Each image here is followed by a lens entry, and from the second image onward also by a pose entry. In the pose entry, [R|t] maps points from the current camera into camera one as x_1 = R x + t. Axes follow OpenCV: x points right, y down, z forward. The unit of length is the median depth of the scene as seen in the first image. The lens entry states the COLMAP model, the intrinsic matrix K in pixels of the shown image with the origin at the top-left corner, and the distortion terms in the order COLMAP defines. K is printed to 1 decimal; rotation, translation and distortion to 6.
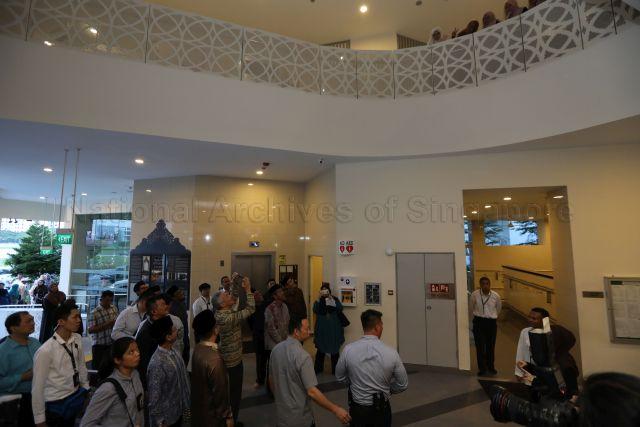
lens RADIAL K [[288.4, 0, 310.5], [0, 288.4, 213.5], [0, 0, 1]] dist [-0.040962, 0.012089]
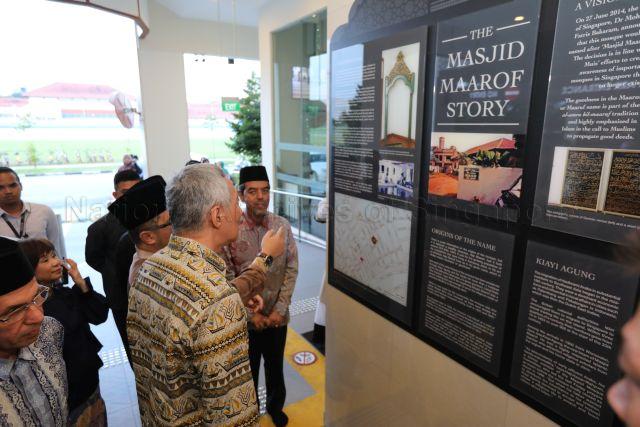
lens RADIAL K [[432.1, 0, 307.4], [0, 432.1, 227.1], [0, 0, 1]] dist [-0.094276, 0.066283]
pose [[0.738953, 0.161300, -0.654164, -0.621004], [0.074157, 0.945550, 0.316917, 0.235691], [0.669663, -0.282698, 0.686756, 1.082709]]
